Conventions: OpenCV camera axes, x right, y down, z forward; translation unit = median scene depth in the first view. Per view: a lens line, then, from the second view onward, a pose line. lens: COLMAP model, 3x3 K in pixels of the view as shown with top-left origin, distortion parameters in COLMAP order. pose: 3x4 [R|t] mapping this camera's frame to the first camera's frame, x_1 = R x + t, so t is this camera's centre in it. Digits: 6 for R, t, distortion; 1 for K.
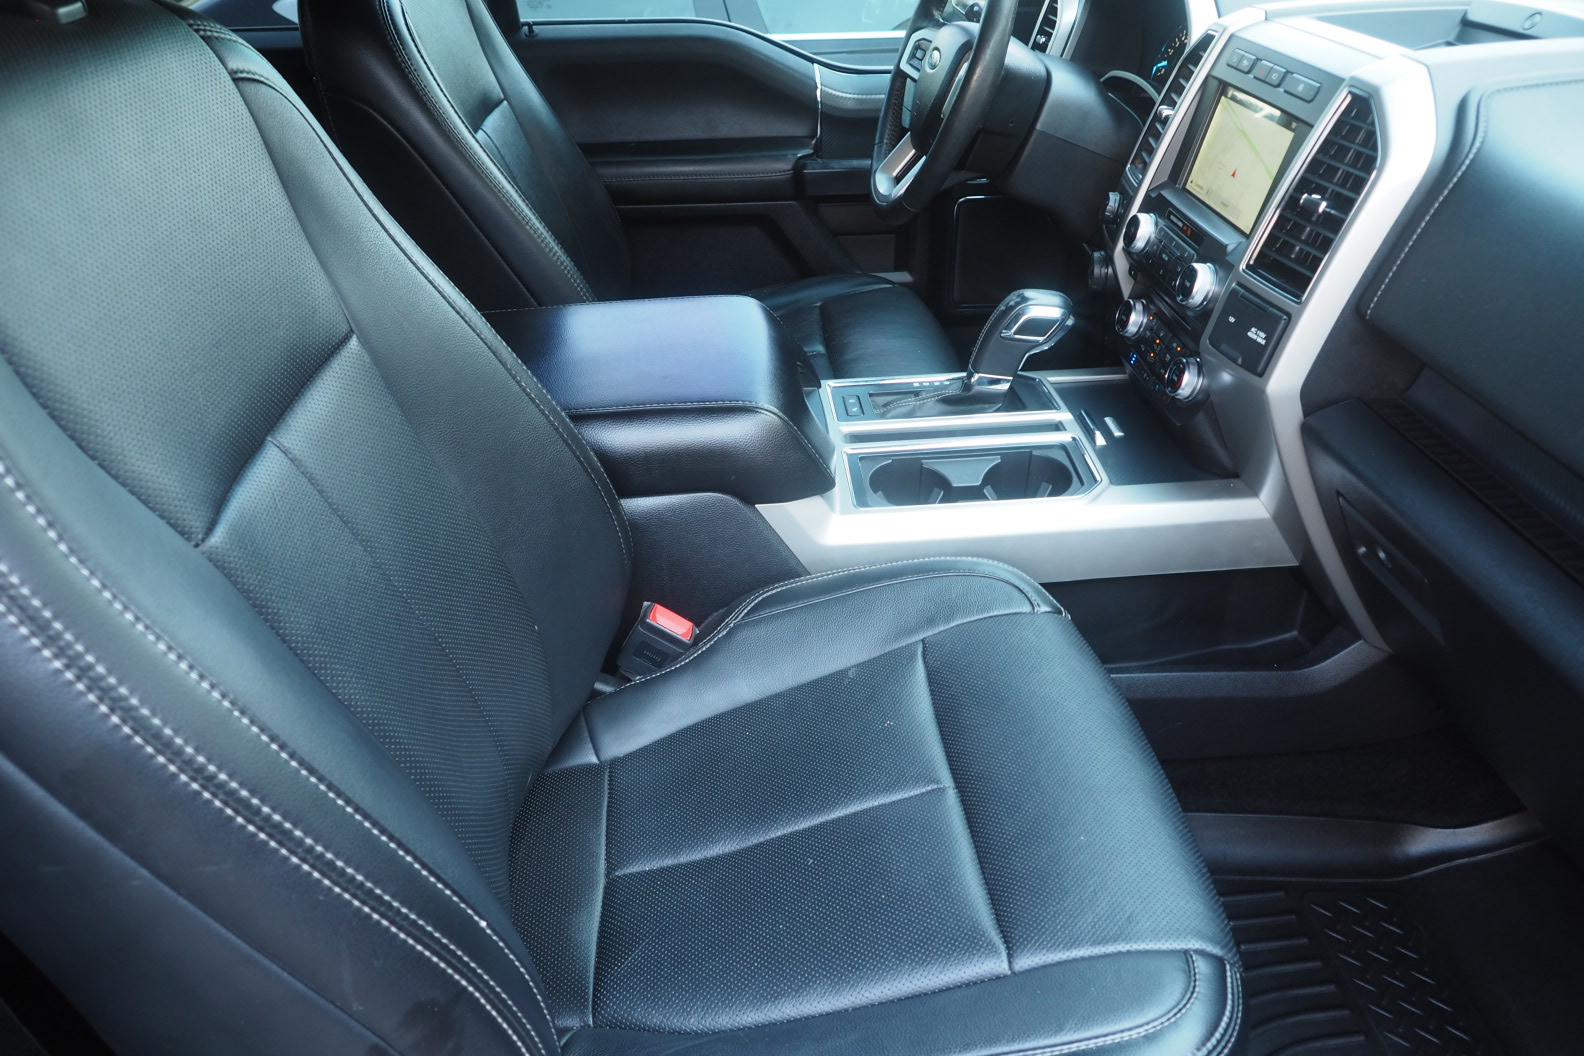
lens RADIAL K [[1125.3, 0, 793.9], [0, 1125.3, 526.2], [0, 0, 1]] dist [-0.026530, -0.000844]
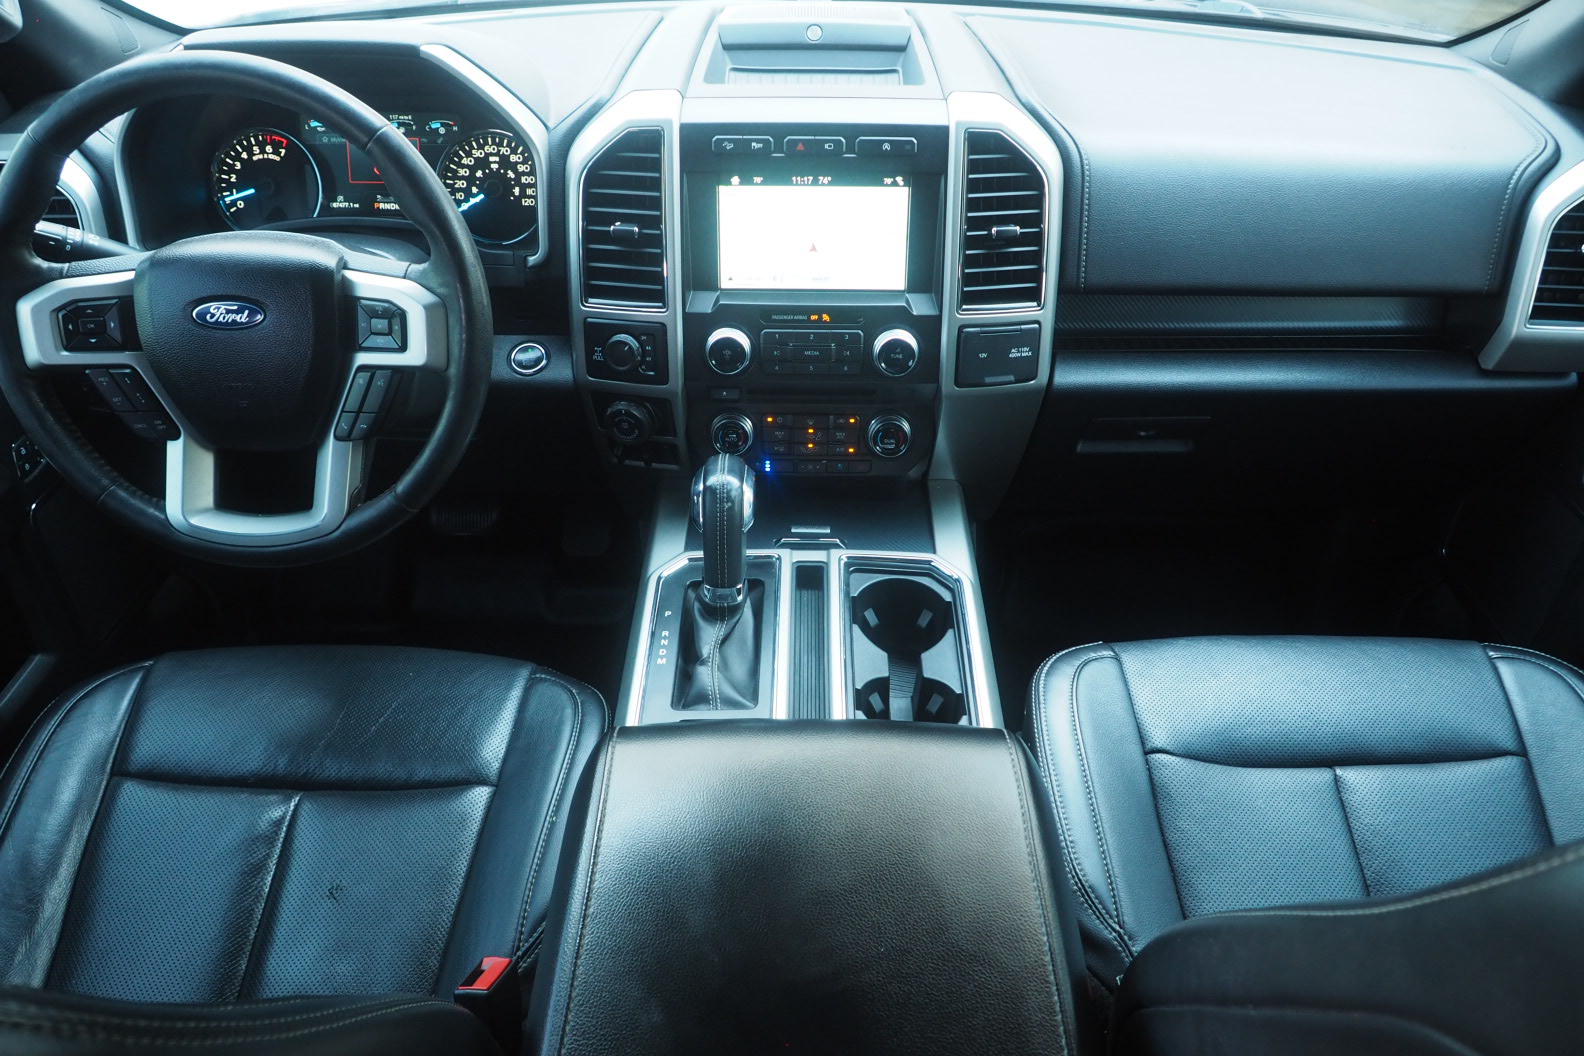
lens RADIAL K [[1125.3, 0, 801.2], [0, 1125.3, 525.7], [0, 0, 1]] dist [-0.026530, -0.000844]
pose [[0.082047, -0.582257, 0.808854, -0.513410], [0.523935, 0.715591, 0.461975, -0.569380], [-0.847797, 0.385884, 0.363777, 0.706355]]
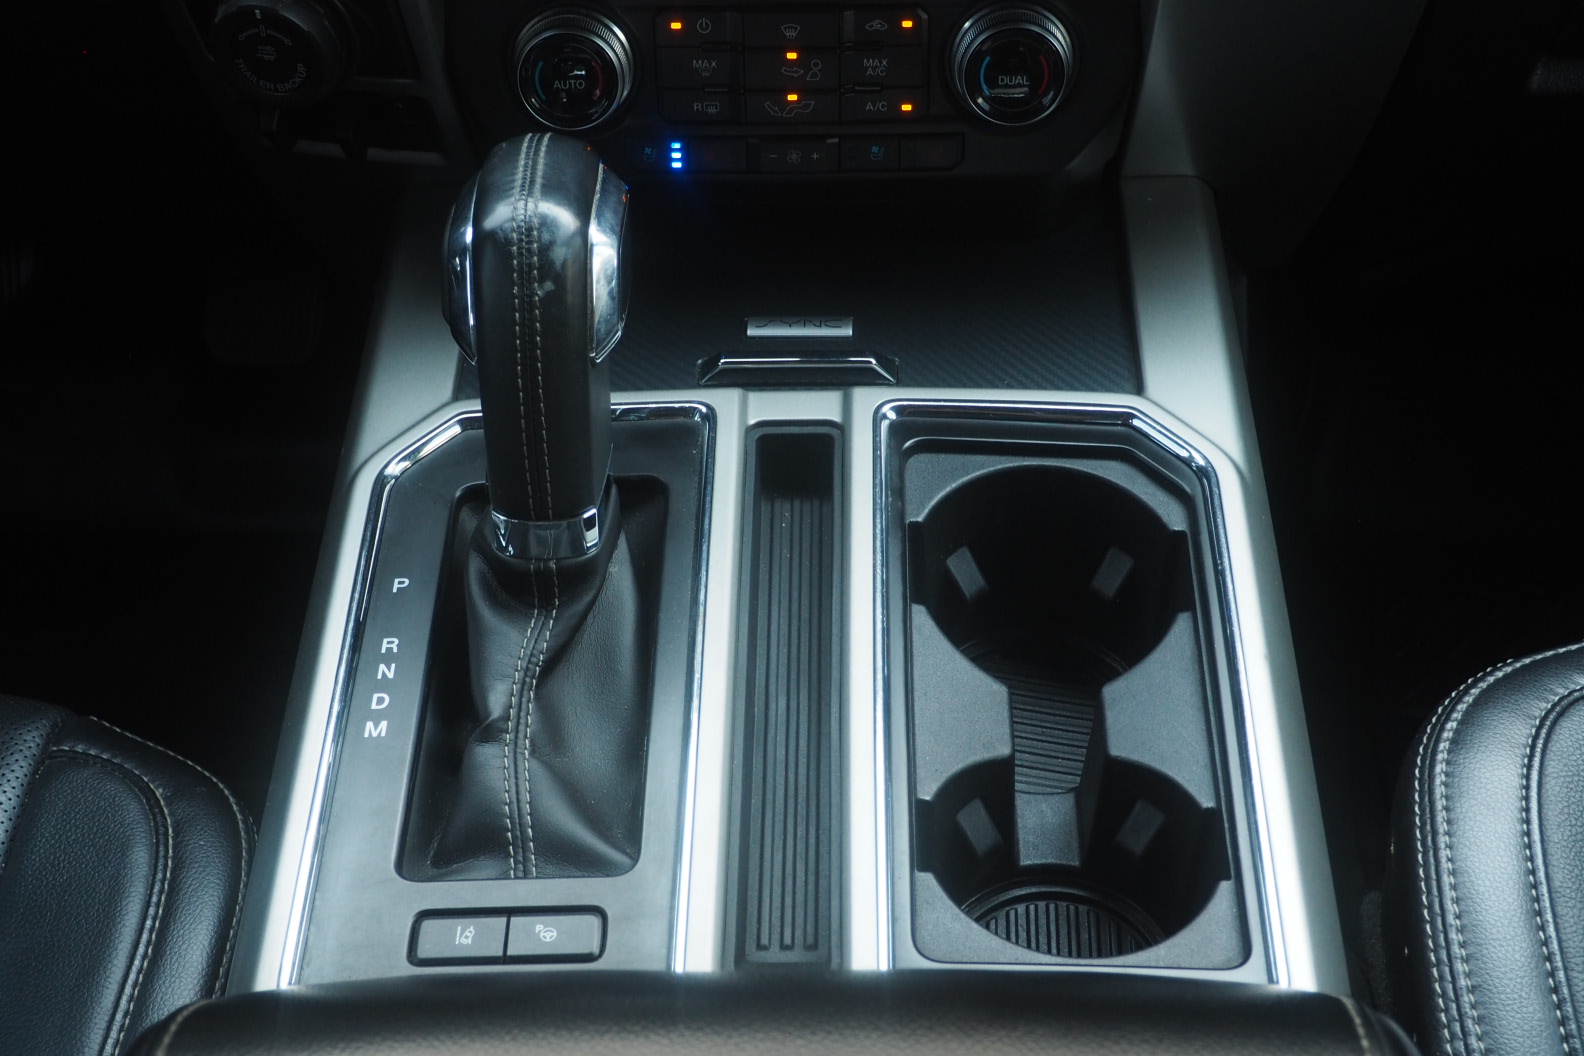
lens RADIAL K [[2374.6, 0, 819.8], [0, 2374.6, 538.6], [0, 0, 1]] dist [-0.010185, 0.000000]
pose [[0.082996, -0.691590, 0.717506, -0.303077], [0.545017, 0.634272, 0.548320, -0.475297], [-0.834307, 0.345545, 0.429571, 0.751826]]
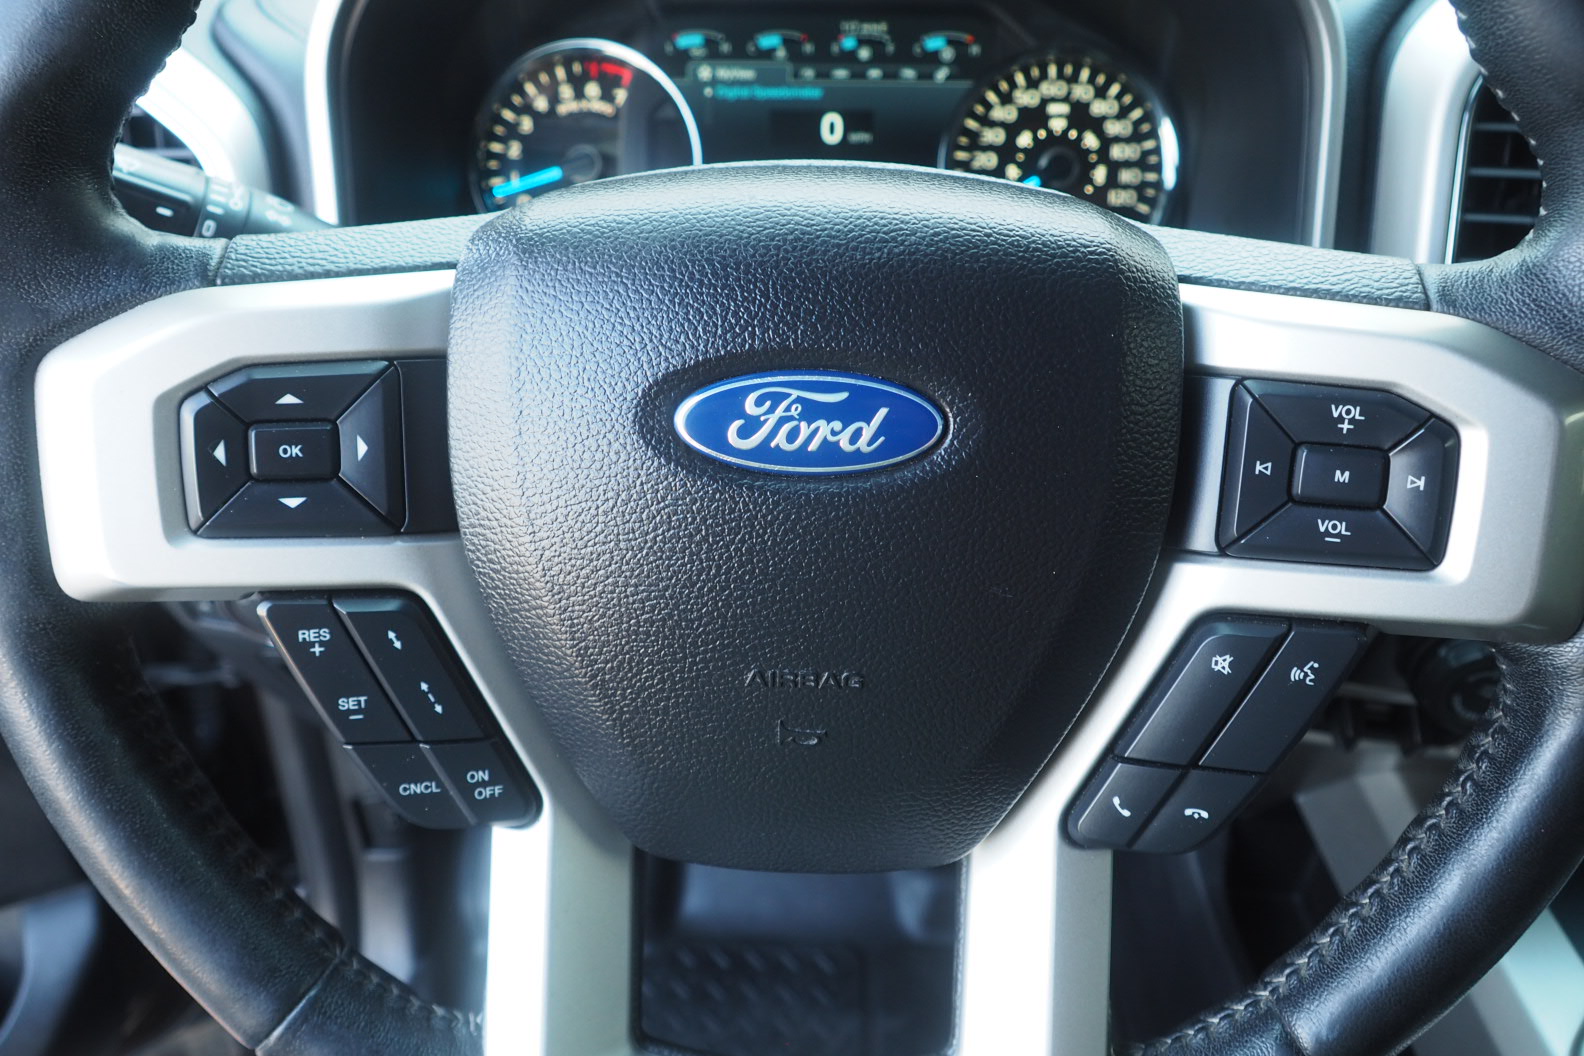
lens RADIAL K [[1125.3, 0, 796.6], [0, 1125.3, 536.3], [0, 0, 1]] dist [-0.026530, -0.000844]
pose [[0.117045, -0.505767, 0.854693, -0.035511], [0.535280, 0.757031, 0.374672, -0.587826], [-0.836526, 0.413647, 0.359333, 1.192769]]
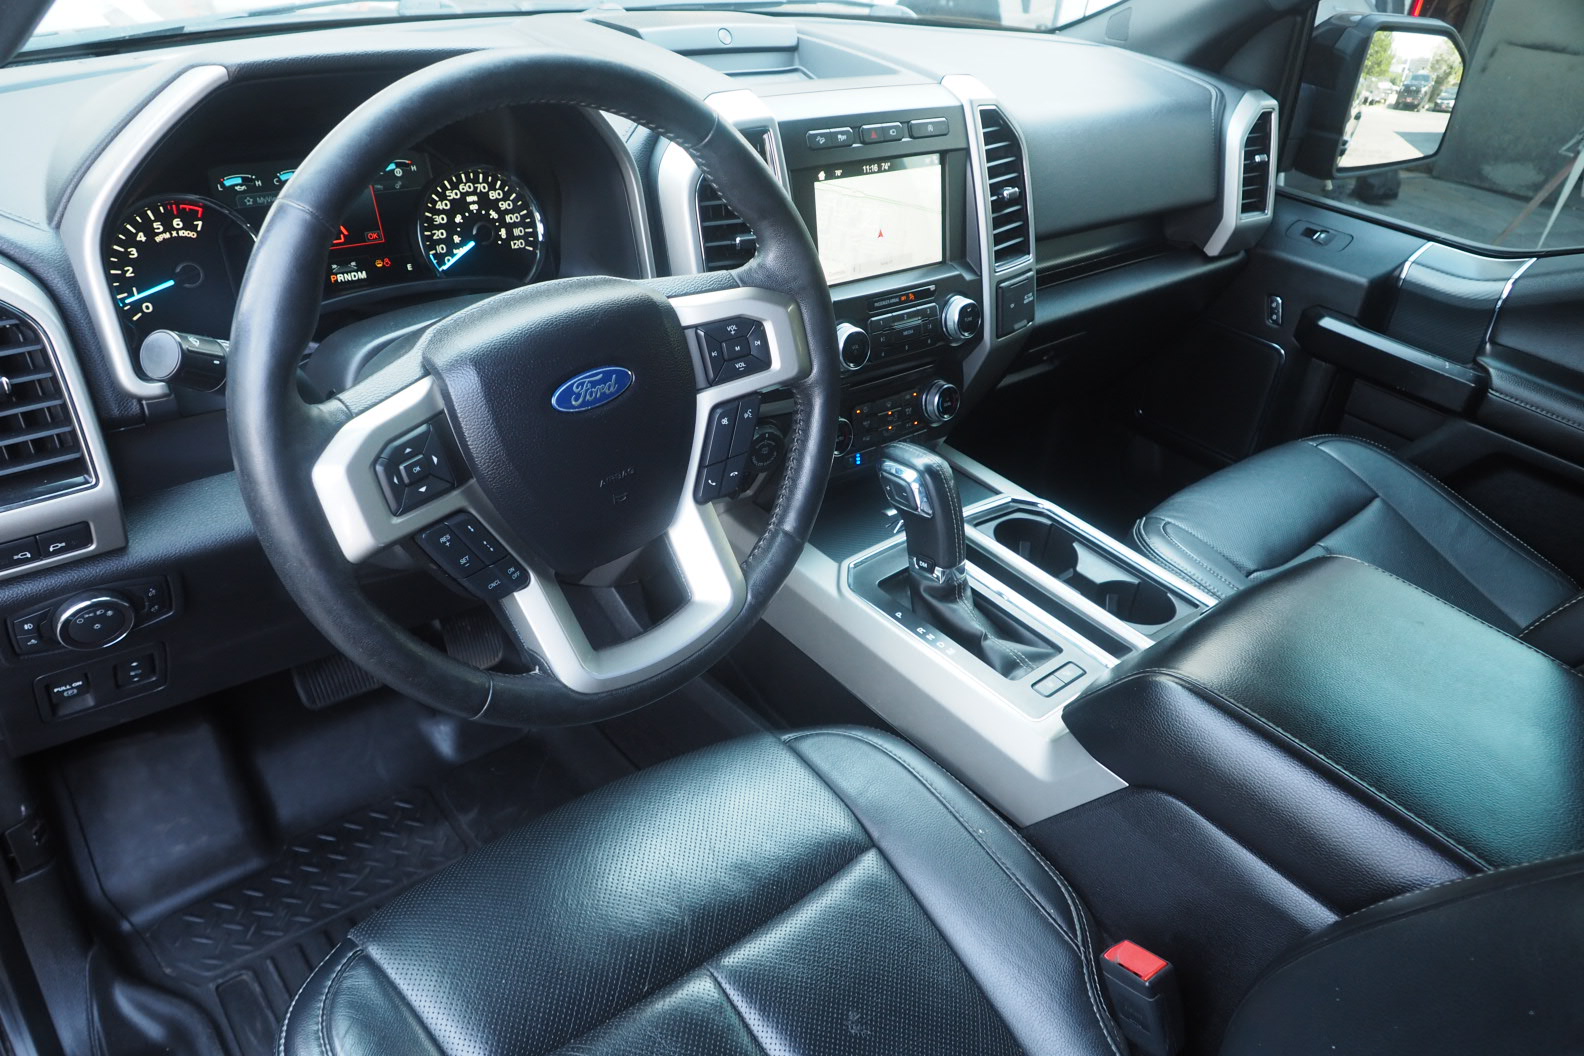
lens RADIAL K [[1125.3, 0, 790.4], [0, 1125.3, 529.6], [0, 0, 1]] dist [-0.026530, -0.000844]
pose [[-0.593855, -0.465720, 0.656081, -0.324857], [0.350817, 0.583957, 0.732067, -0.878069], [-0.724061, 0.664906, -0.183403, 1.345483]]
